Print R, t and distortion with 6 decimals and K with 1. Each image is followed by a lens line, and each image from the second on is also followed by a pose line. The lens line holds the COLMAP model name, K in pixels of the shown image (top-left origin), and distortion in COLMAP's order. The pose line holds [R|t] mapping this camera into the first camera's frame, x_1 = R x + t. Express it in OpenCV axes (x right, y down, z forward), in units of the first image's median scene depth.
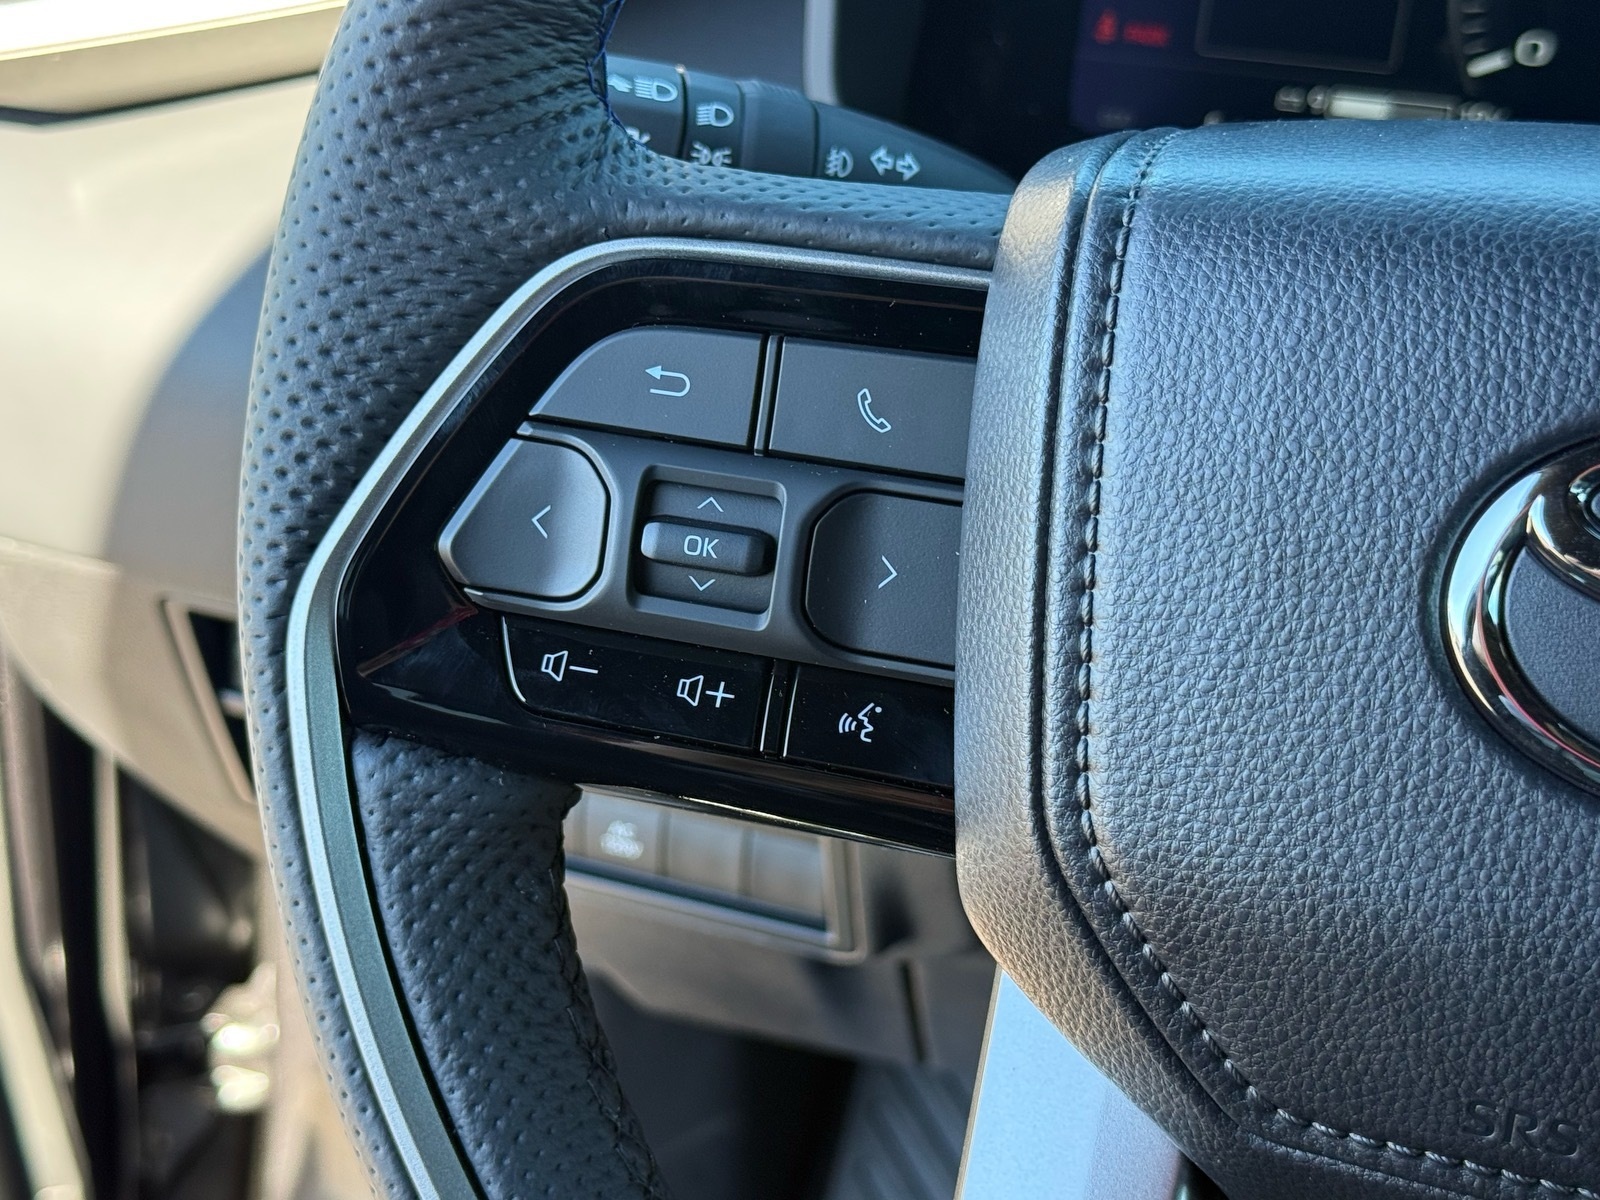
lens RADIAL K [[2582.4, 0, 807.1], [0, 2582.4, 589.5], [0, 0, 1]] dist [0.155893, 0.000000]
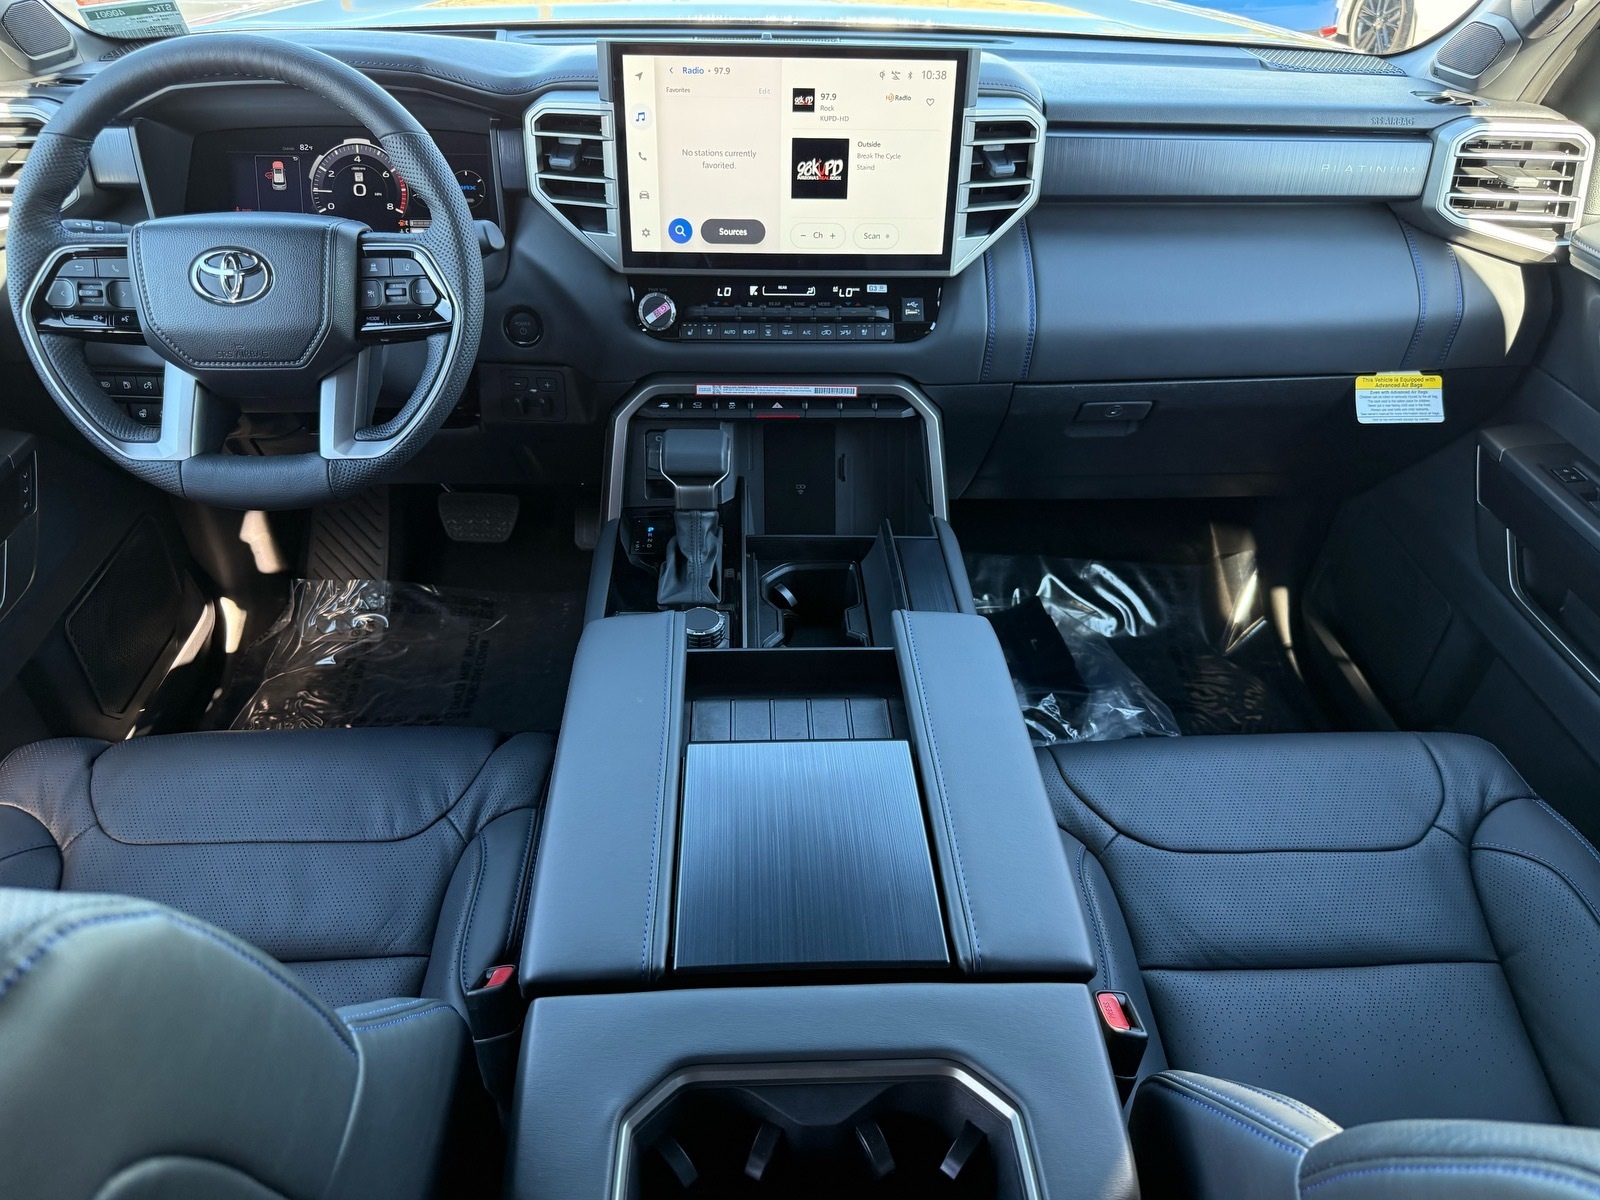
lens RADIAL K [[1121.5, 0, 774.9], [0, 1121.5, 602.2], [0, 0, 1]] dist [0.056036, -0.094806]
pose [[0.945846, -0.186292, 0.265840, 0.664449], [0.157903, 0.979558, 0.124630, 0.640263], [-0.283623, -0.075904, 0.955927, -2.153970]]
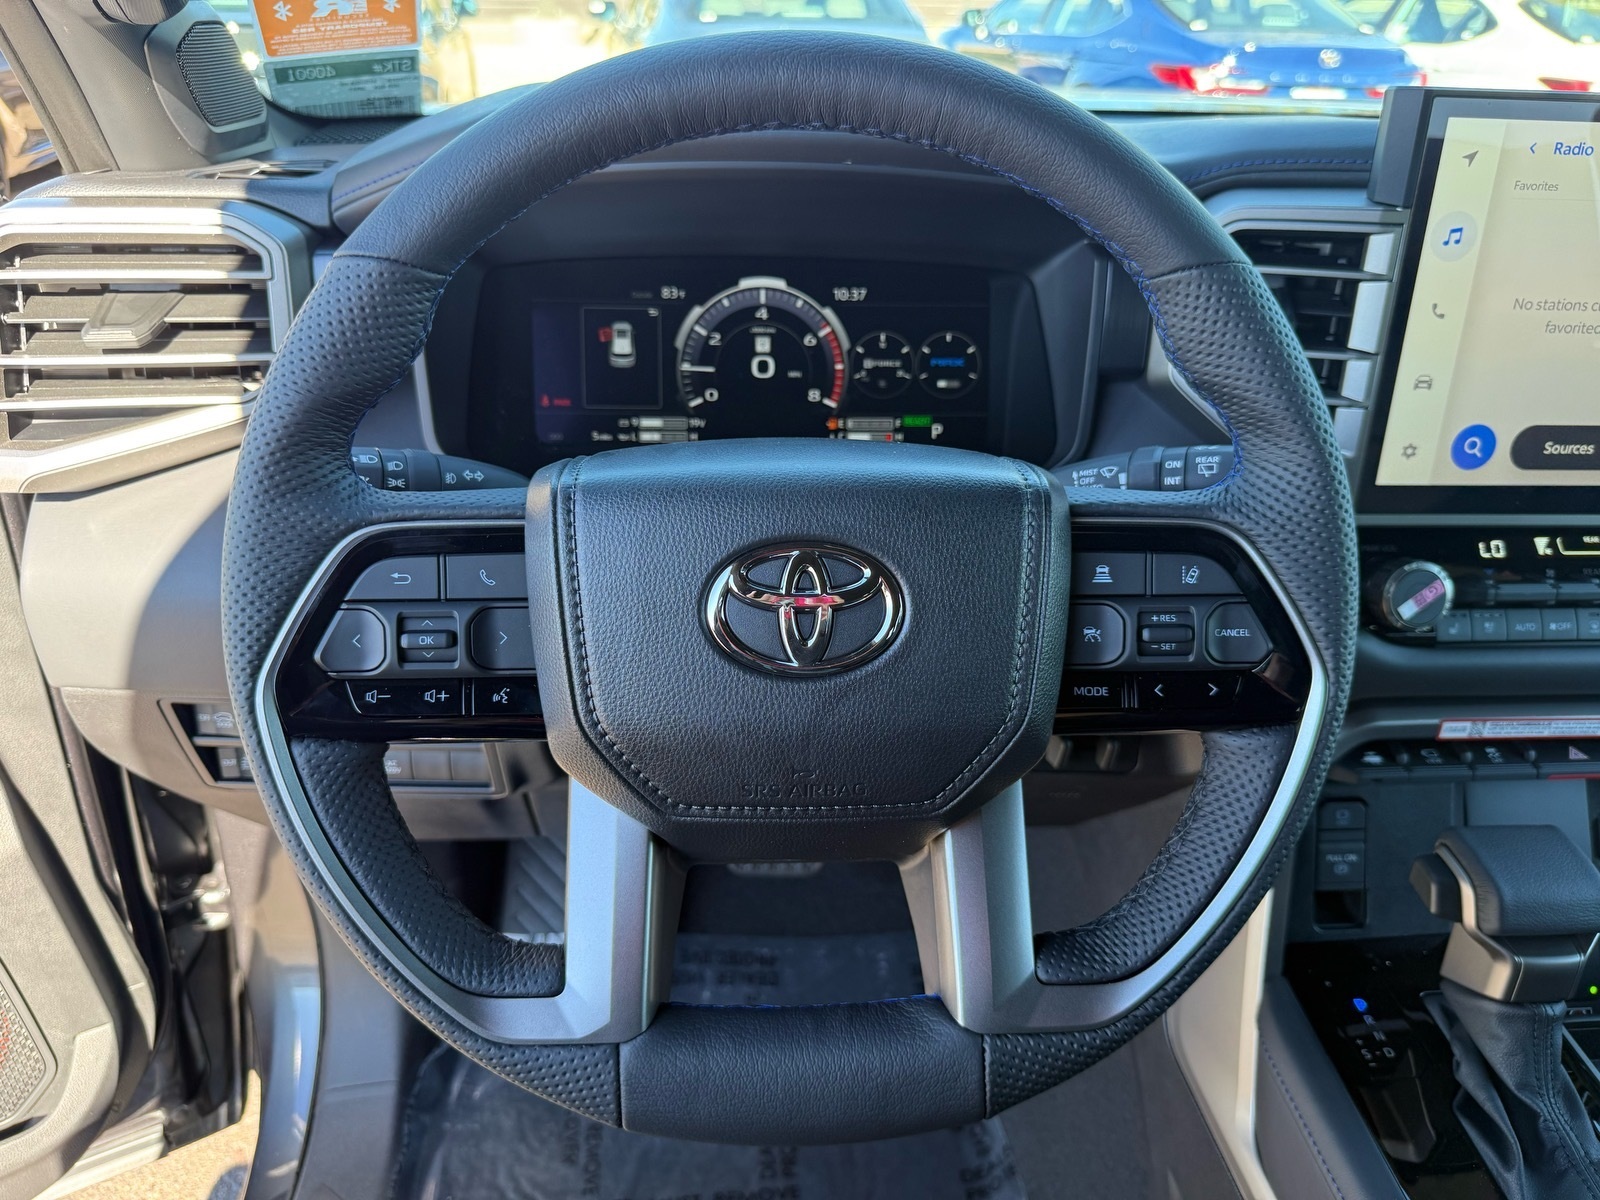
lens RADIAL K [[1121.5, 0, 802.9], [0, 1121.5, 602.1], [0, 0, 1]] dist [0.056036, -0.094806]
pose [[0.938749, -0.160040, 0.305185, -0.025408], [0.163235, 0.986470, 0.015197, -0.009761], [-0.303488, 0.035551, 0.952172, -0.174862]]
